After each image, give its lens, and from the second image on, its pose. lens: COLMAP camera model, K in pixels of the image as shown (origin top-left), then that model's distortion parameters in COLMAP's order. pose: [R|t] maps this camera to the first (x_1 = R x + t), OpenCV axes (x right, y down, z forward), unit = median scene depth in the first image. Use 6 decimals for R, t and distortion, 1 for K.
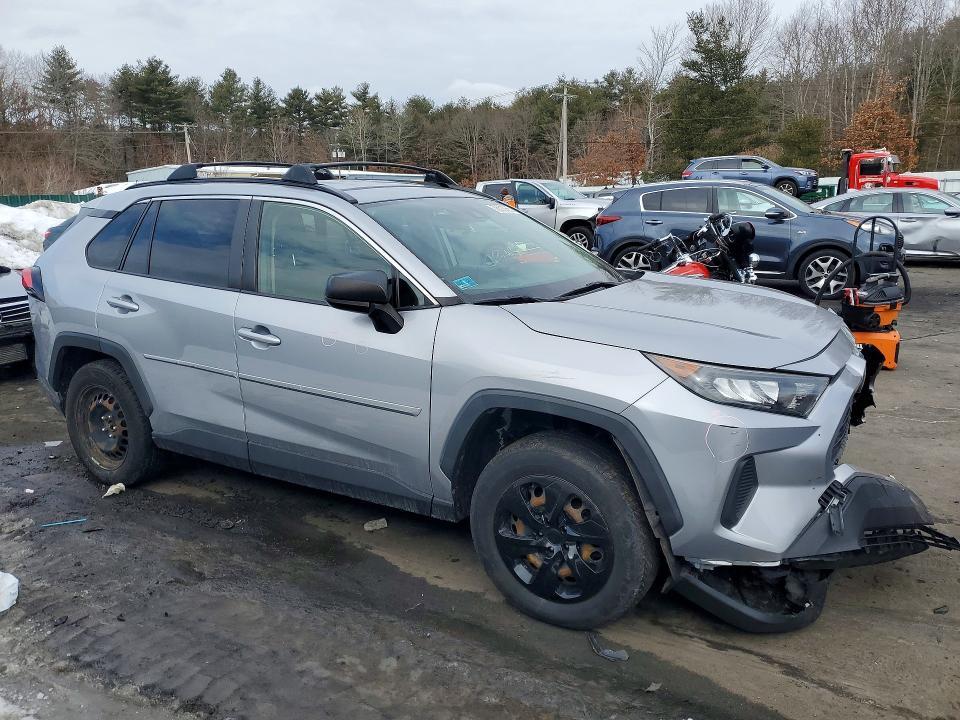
lens RADIAL K [[746.7, 0, 480.0], [0, 746.7, 360.0], [0, 0, 1]] dist [0.023215, -0.002677]
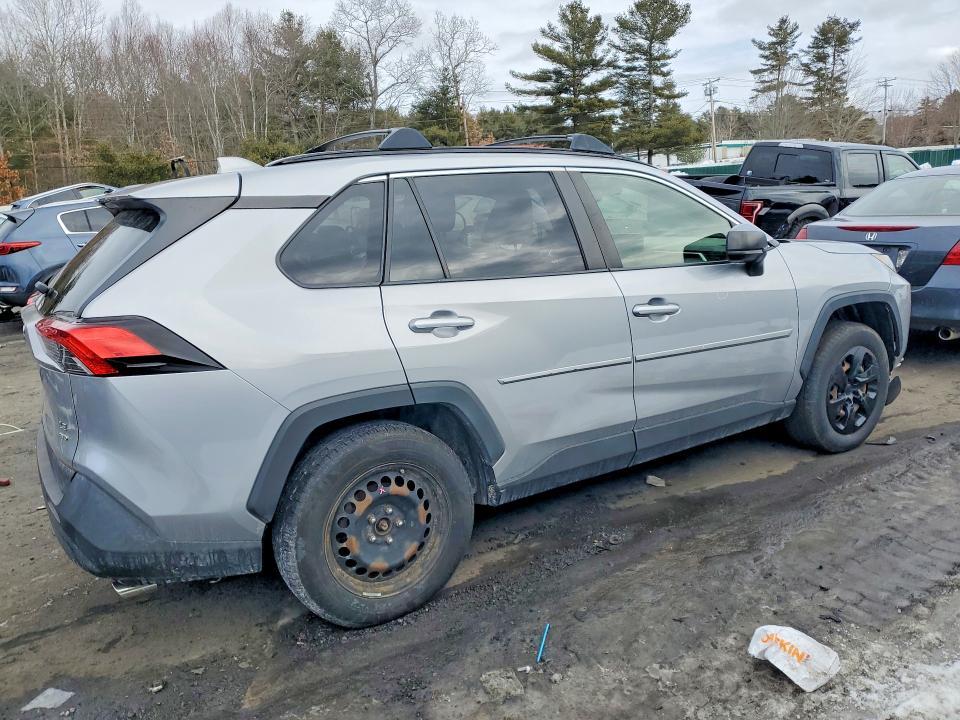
lens RADIAL K [[746.7, 0, 480.0], [0, 746.7, 360.0], [0, 0, 1]] dist [0.023215, -0.002677]
pose [[0.438189, -0.201275, 0.876059, -1.164137], [0.240580, 0.965313, 0.101447, -0.112815], [-0.866090, 0.166309, 0.471413, 0.707926]]
